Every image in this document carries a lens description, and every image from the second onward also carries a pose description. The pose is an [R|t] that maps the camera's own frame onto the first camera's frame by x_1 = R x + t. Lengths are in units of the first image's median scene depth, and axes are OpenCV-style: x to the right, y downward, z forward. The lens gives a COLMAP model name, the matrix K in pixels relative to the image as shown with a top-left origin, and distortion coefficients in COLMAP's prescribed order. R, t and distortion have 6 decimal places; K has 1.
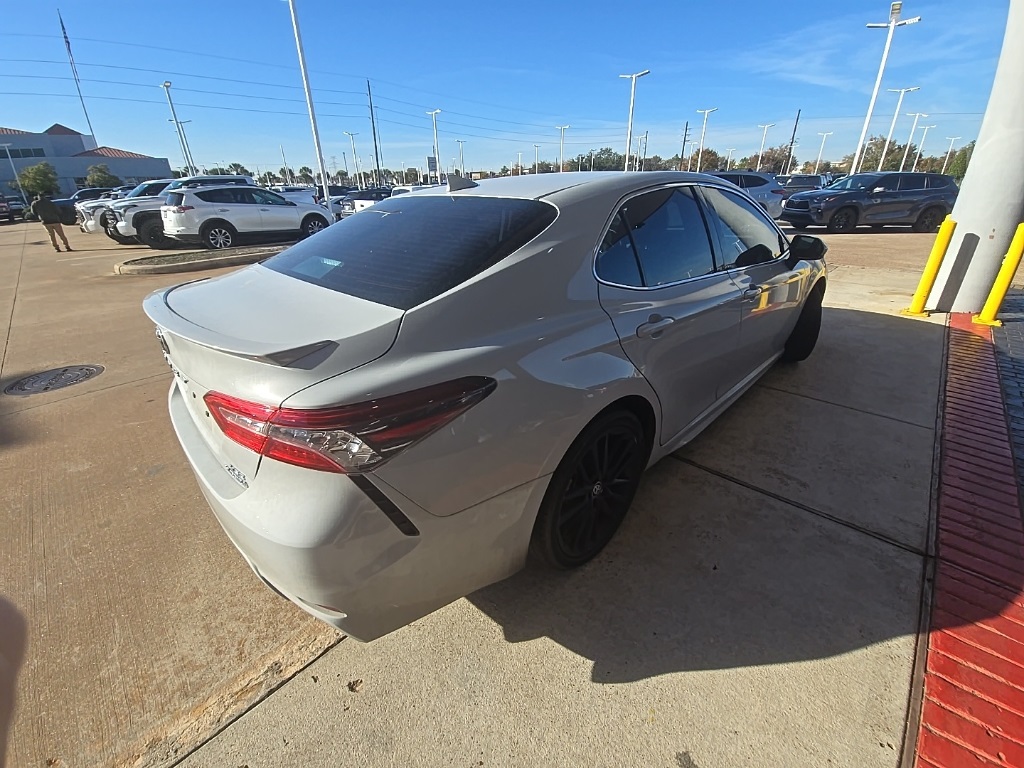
lens RADIAL K [[425.8, 0, 514.4], [0, 425.8, 388.1], [0, 0, 1]] dist [0.004843, -0.005479]
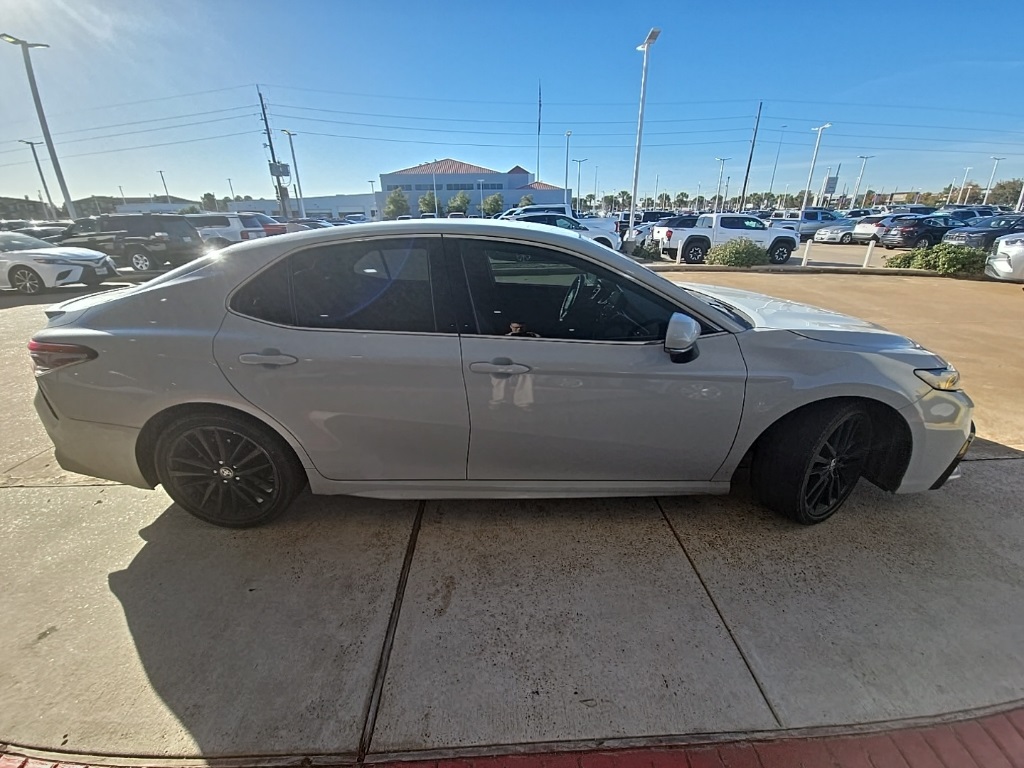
lens RADIAL K [[425.8, 0, 509.6], [0, 425.8, 389.0], [0, 0, 1]] dist [0.004843, -0.005479]
pose [[0.704504, 0.276922, -0.653443, 0.239522], [-0.305696, 0.949347, 0.072740, -0.053922], [0.640488, 0.148509, 0.753472, 0.086303]]
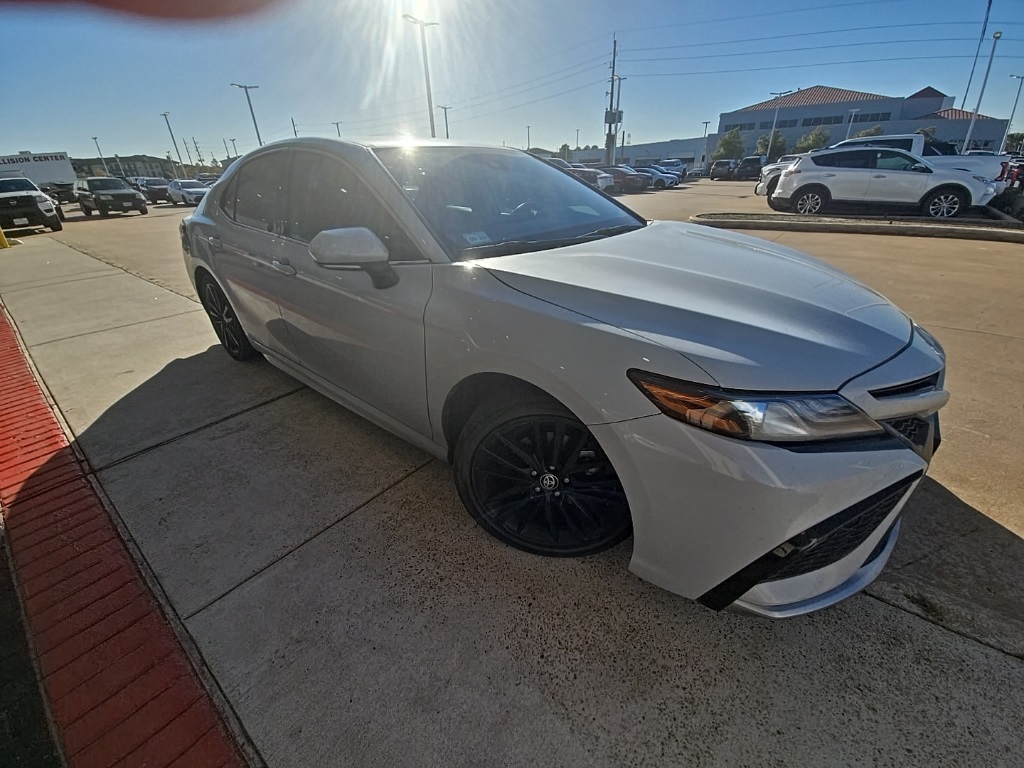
lens RADIAL K [[425.8, 0, 511.0], [0, 425.8, 381.4], [0, 0, 1]] dist [0.004843, -0.005479]
pose [[0.071332, 0.456437, -0.886892, 0.330180], [-0.404907, 0.825850, 0.392456, -0.125785], [0.911571, 0.331113, 0.243724, 0.280417]]
